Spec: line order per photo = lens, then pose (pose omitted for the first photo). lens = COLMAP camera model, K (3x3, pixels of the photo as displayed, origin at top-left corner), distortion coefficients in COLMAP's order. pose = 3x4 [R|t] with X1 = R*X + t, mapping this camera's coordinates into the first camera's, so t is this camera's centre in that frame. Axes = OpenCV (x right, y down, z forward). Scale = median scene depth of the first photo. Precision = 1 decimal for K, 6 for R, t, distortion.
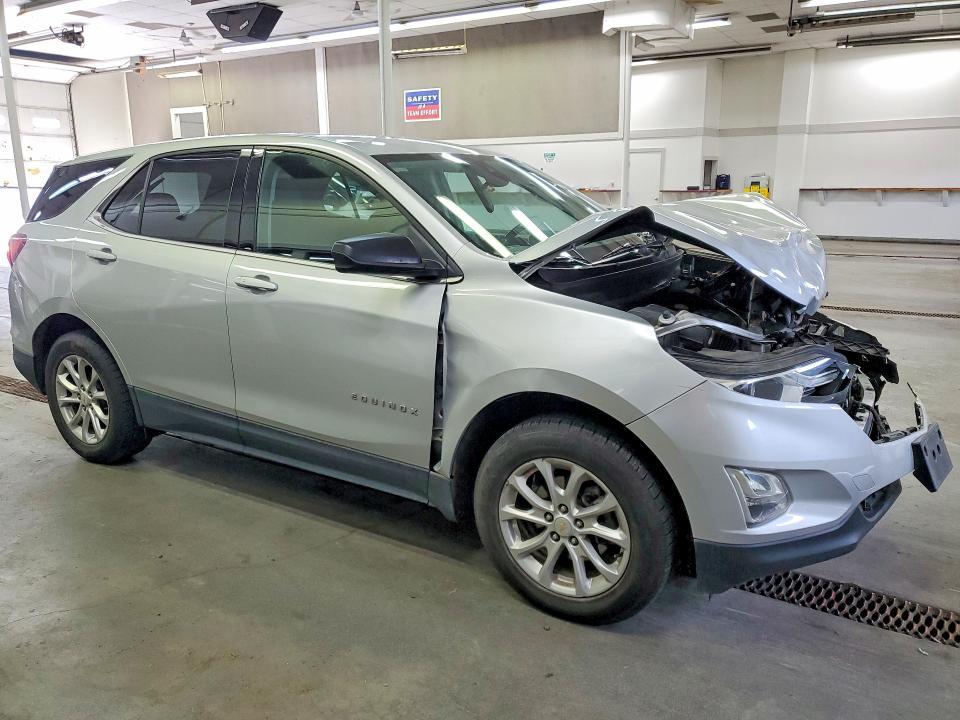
lens RADIAL K [[745.1, 0, 480.0], [0, 745.1, 360.0], [0, 0, 1]] dist [0.005003, 0.006697]
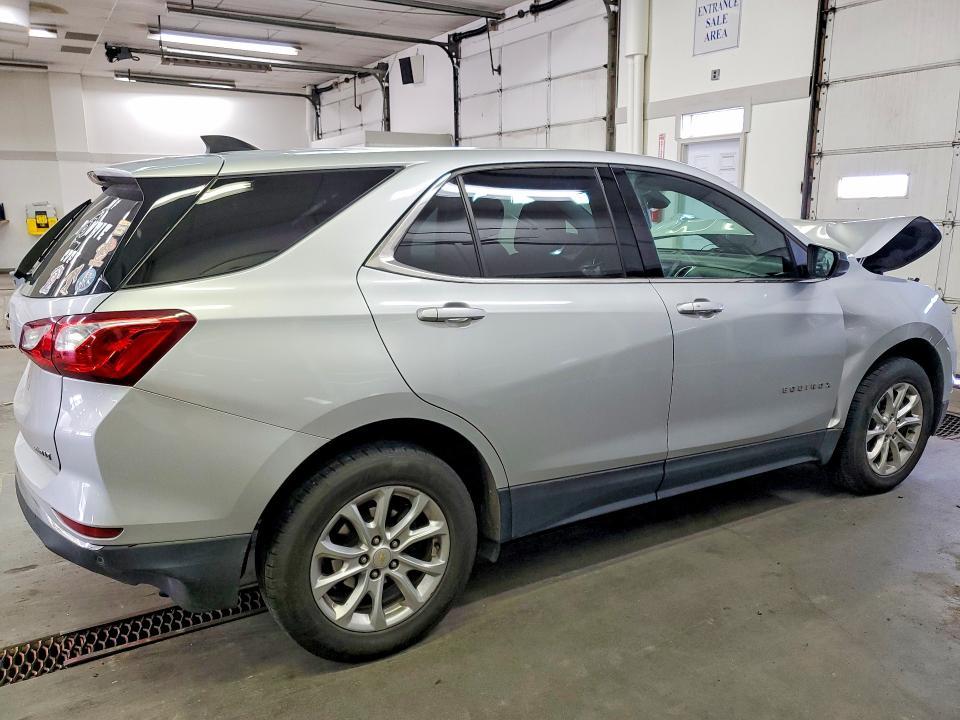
lens RADIAL K [[747.7, 0, 480.0], [0, 747.7, 360.0], [0, 0, 1]] dist [0.015358, 0.003063]
pose [[0.448391, -0.173559, 0.876825, -0.991284], [0.210221, 0.973928, 0.085277, -0.137674], [-0.868765, 0.146089, 0.473186, 0.613885]]
